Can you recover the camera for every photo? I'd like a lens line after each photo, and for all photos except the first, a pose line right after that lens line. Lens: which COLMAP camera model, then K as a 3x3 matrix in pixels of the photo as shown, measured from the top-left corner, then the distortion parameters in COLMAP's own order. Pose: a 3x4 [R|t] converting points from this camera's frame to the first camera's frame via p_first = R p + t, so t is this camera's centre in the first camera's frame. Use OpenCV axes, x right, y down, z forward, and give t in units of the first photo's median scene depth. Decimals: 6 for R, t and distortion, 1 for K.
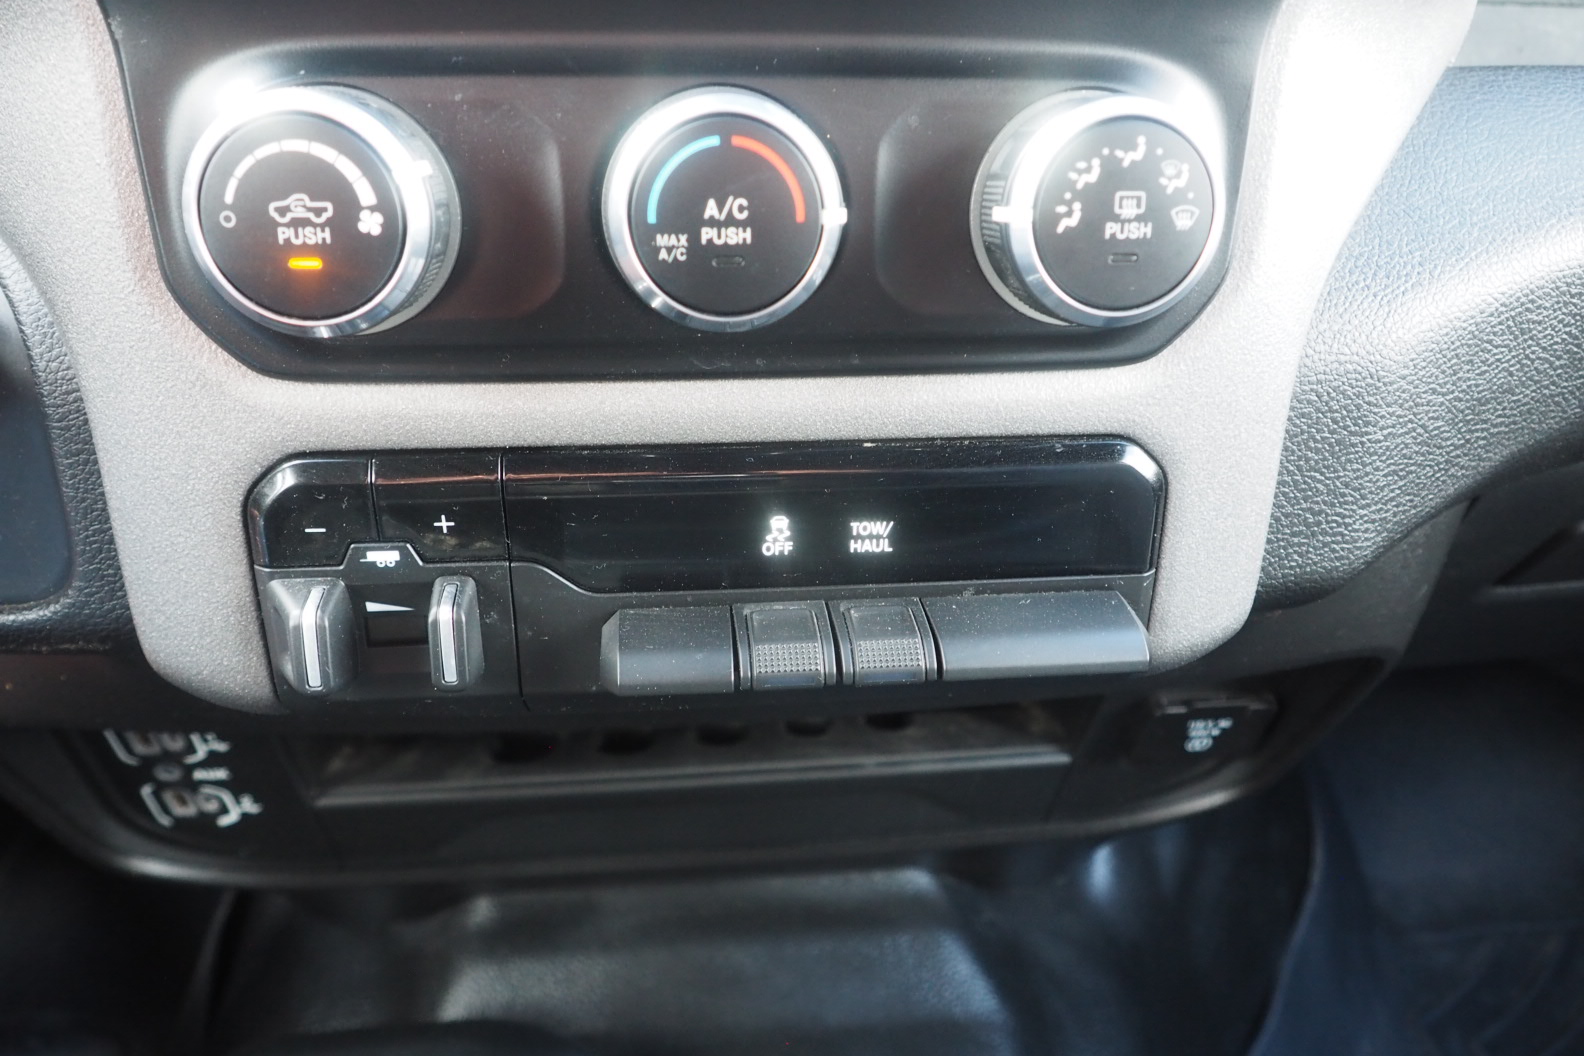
lens RADIAL K [[1136.3, 0, 778.6], [0, 1136.3, 525.0], [0, 0, 1]] dist [-0.024135, 0.006923]
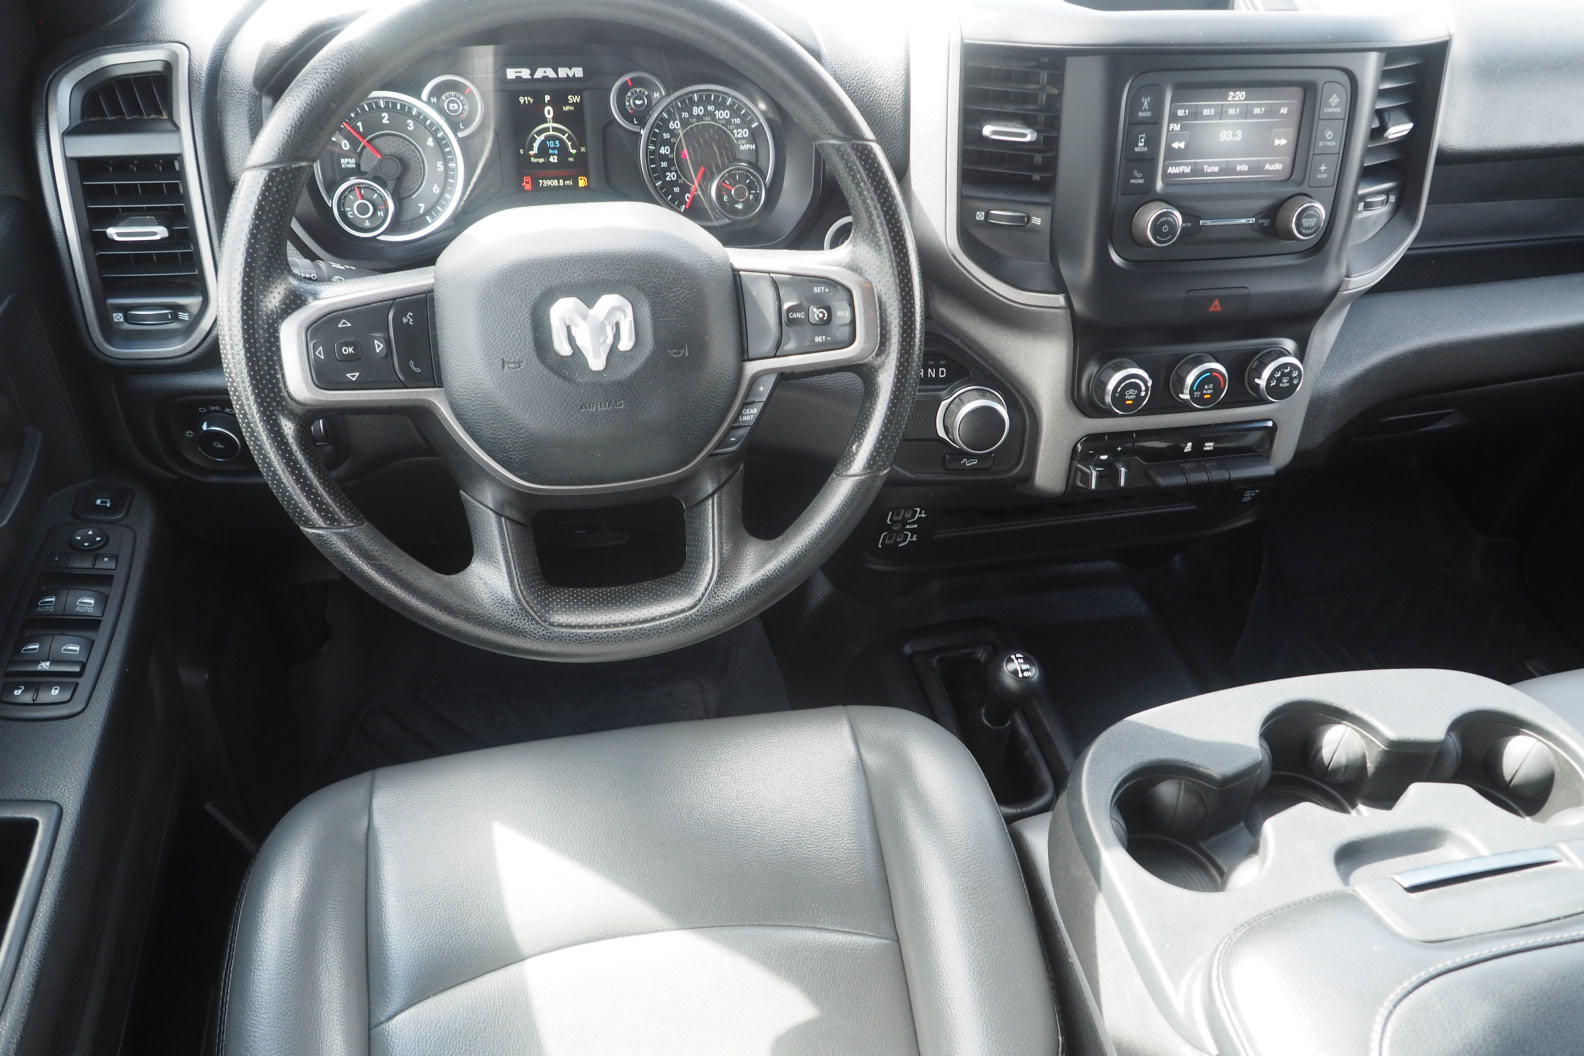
lens RADIAL K [[1136.3, 0, 789.1], [0, 1136.3, 527.4], [0, 0, 1]] dist [-0.024135, 0.006923]
pose [[0.993725, -0.049059, 0.100517, -1.883114], [0.030642, 0.983701, 0.177184, -0.480666], [-0.107572, -0.172992, 0.979031, -2.933176]]
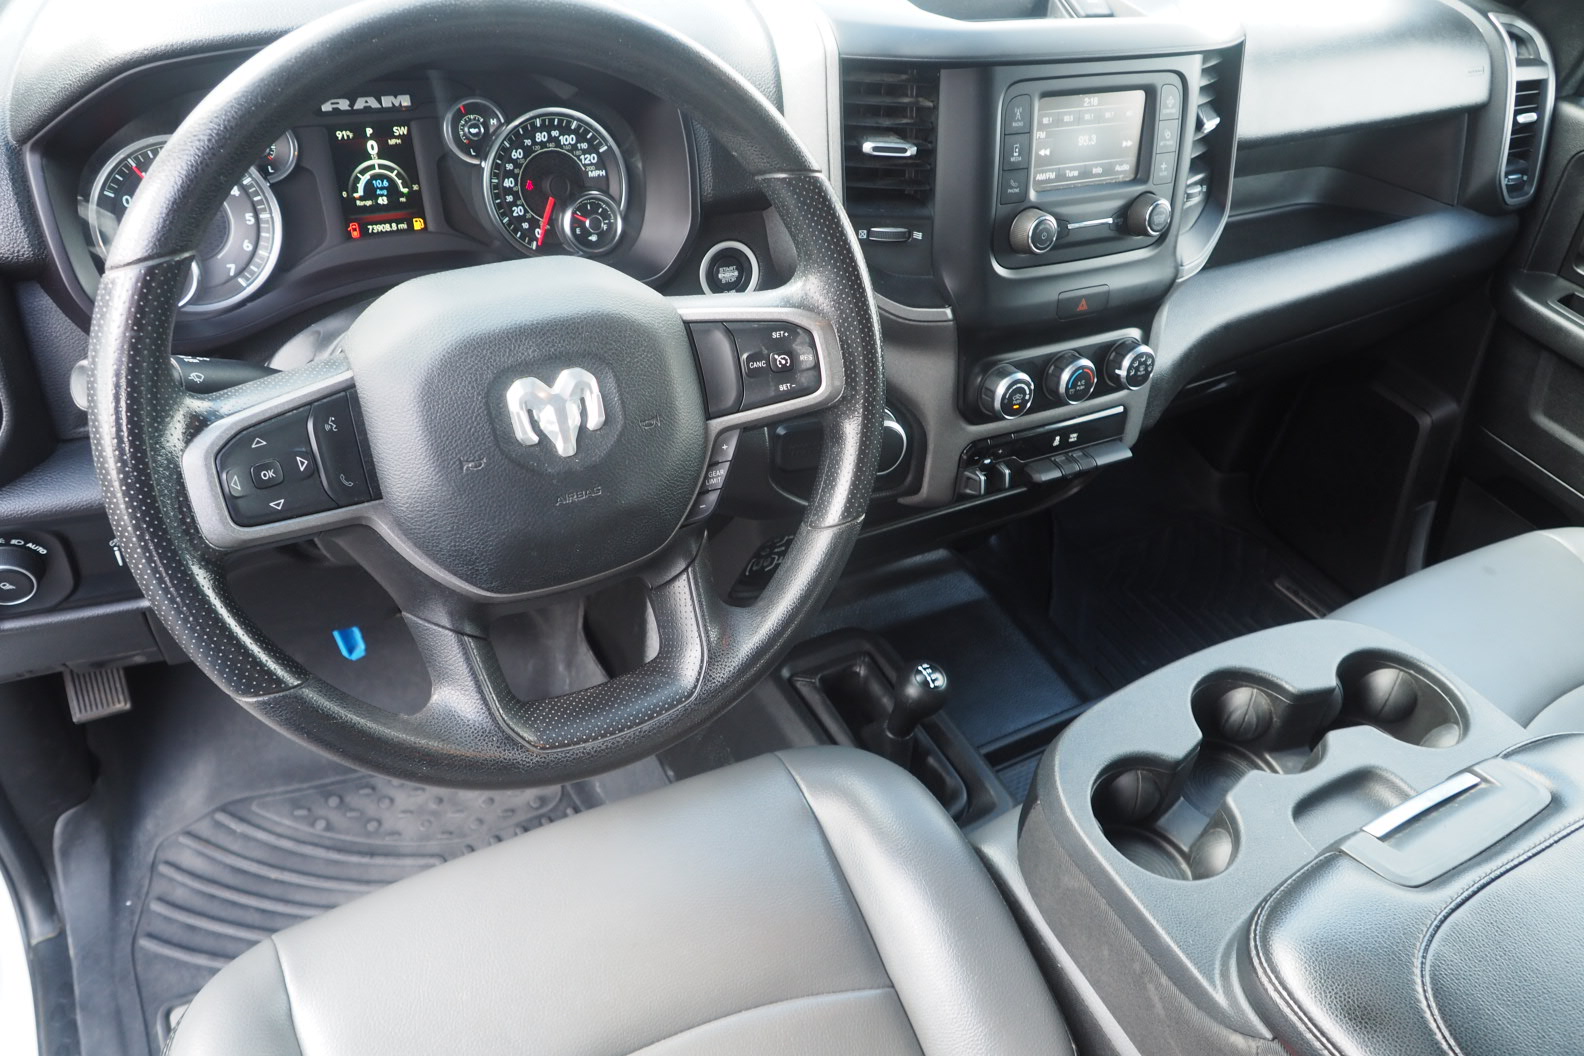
lens RADIAL K [[1136.3, 0, 790.8], [0, 1136.3, 525.1], [0, 0, 1]] dist [-0.024135, 0.006923]
pose [[0.912343, -0.185089, 0.365202, -2.533541], [0.111577, 0.970620, 0.213182, -0.704211], [-0.393931, -0.153747, 0.906190, -2.508036]]
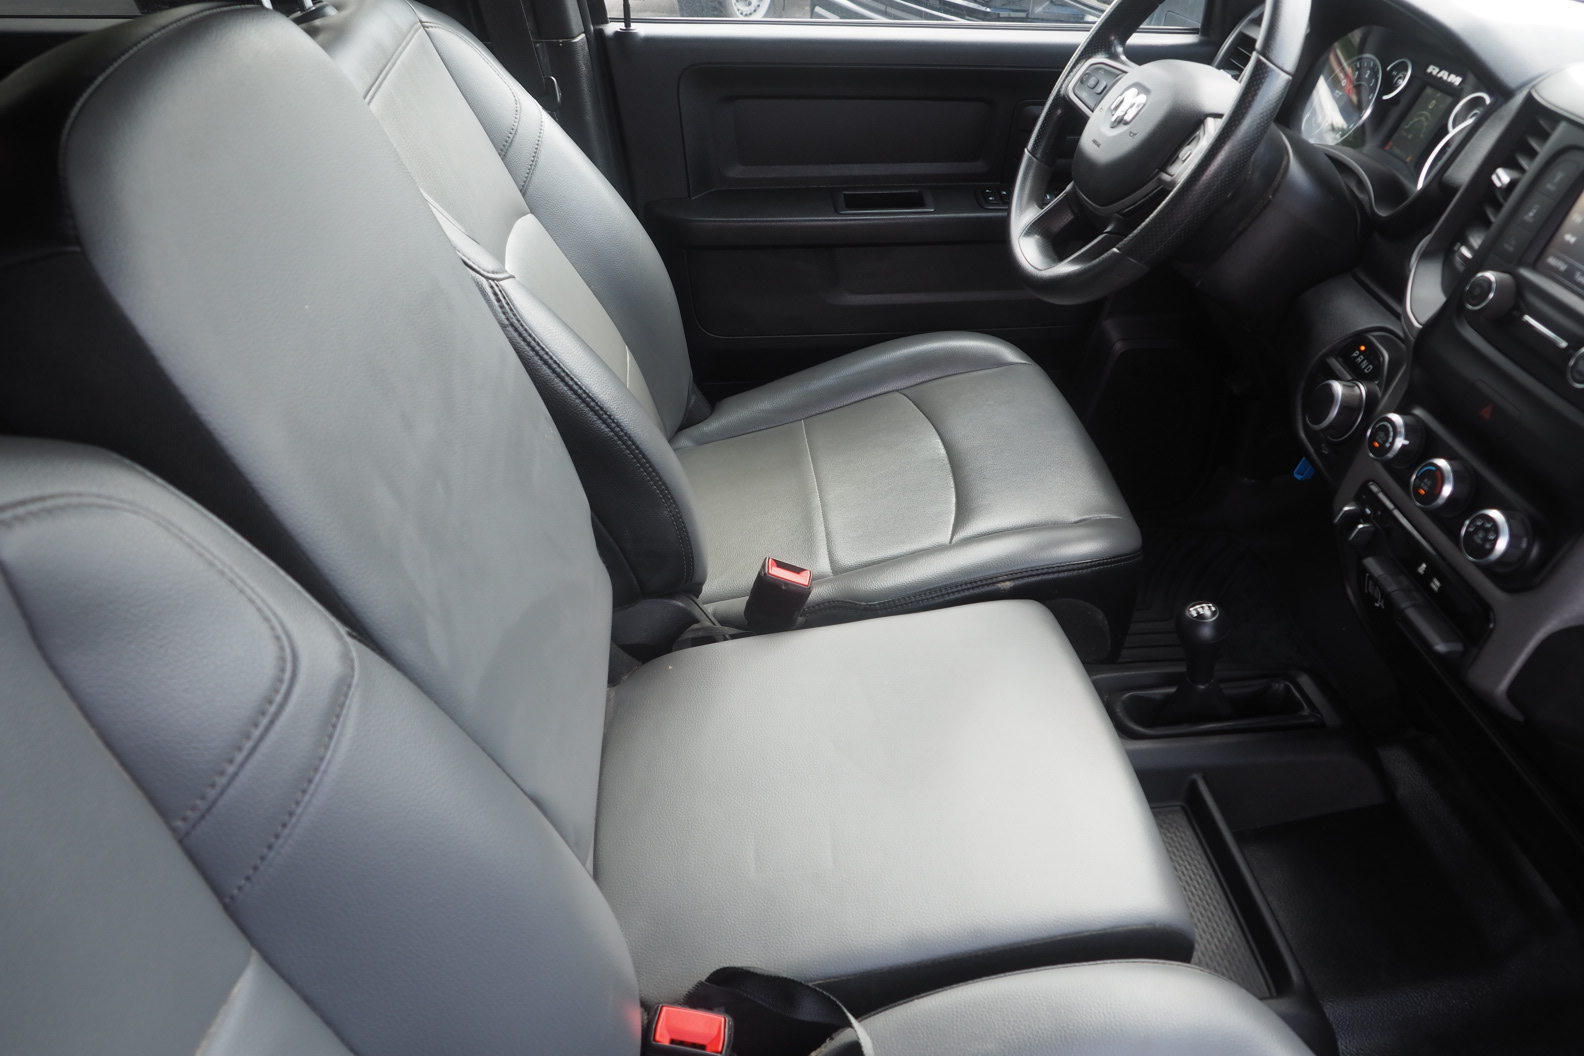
lens RADIAL K [[1136.3, 0, 796.3], [0, 1136.3, 528.7], [0, 0, 1]] dist [-0.024135, 0.006923]
pose [[-0.015179, 0.552348, -0.833475, 3.074413], [-0.522605, 0.706269, 0.477565, -0.784761], [0.852440, 0.442827, 0.277940, -1.849056]]
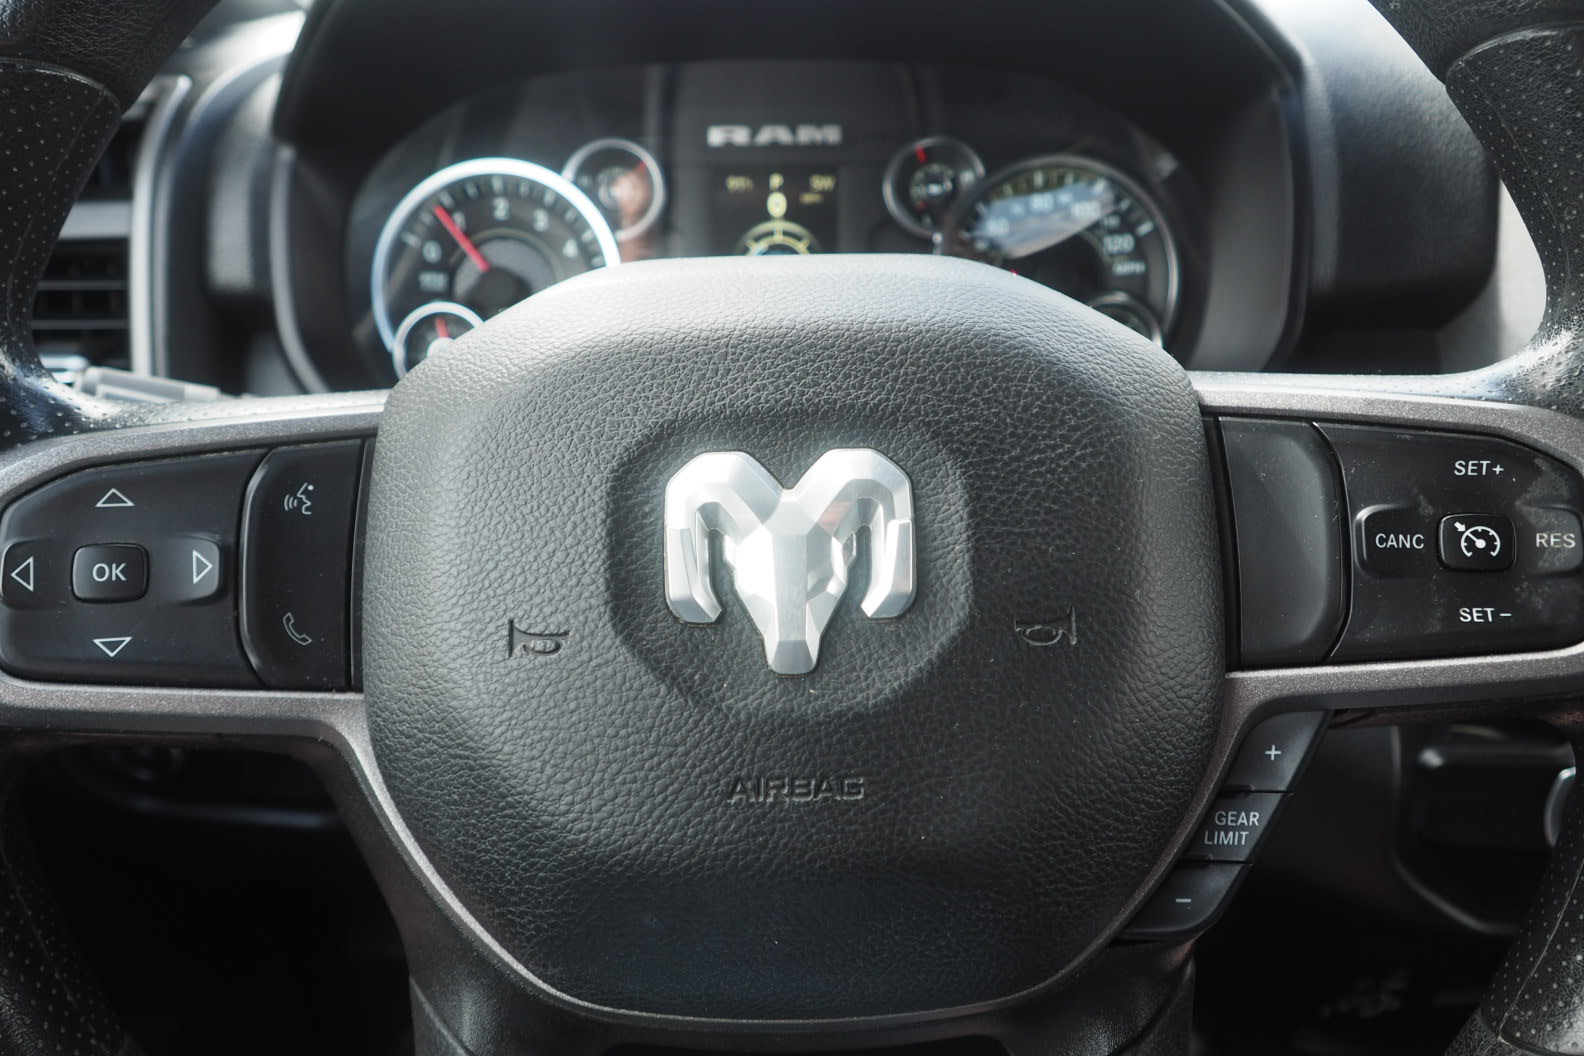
lens RADIAL K [[1136.3, 0, 790.8], [0, 1136.3, 522.2], [0, 0, 1]] dist [-0.024135, 0.006923]
pose [[0.993279, 0.011289, -0.115197, -1.950939], [-0.020056, 0.996964, -0.075233, -0.432221], [0.113998, 0.077038, 0.990490, -0.975323]]
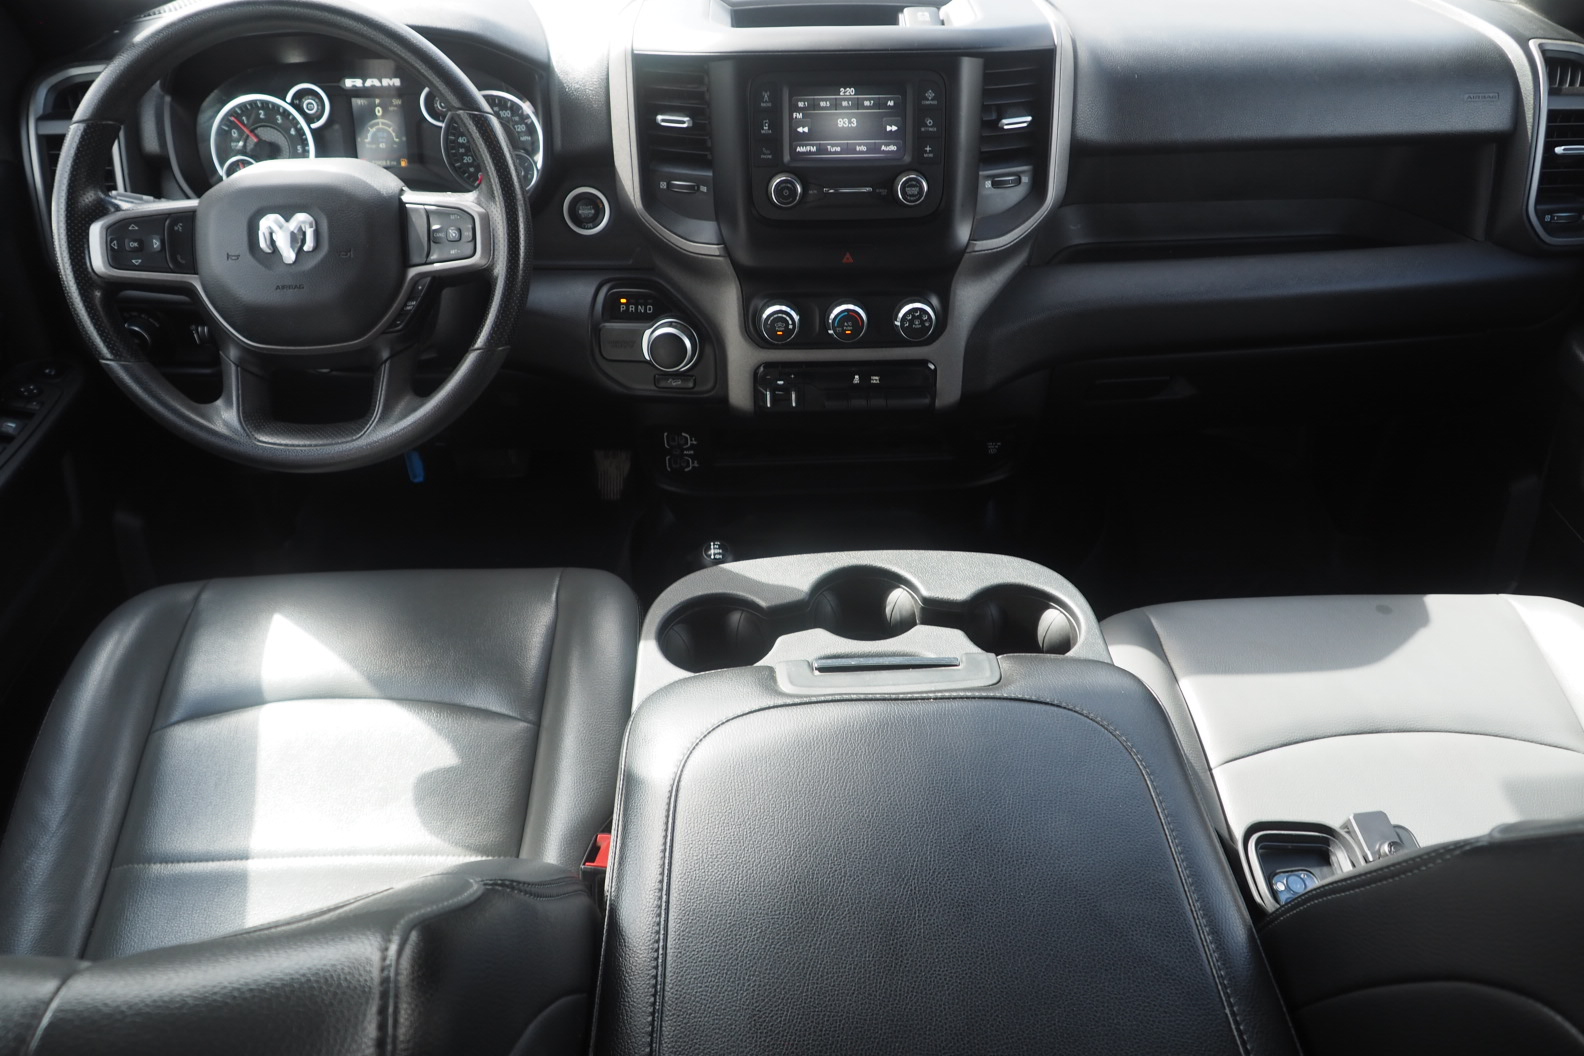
lens RADIAL K [[1136.3, 0, 789.6], [0, 1136.3, 524.4], [0, 0, 1]] dist [-0.024135, 0.006923]
pose [[0.997261, 0.018433, -0.071633, 0.076948], [-0.009981, 0.993129, 0.116598, 0.064190], [0.073290, -0.115564, 0.990593, -4.129322]]
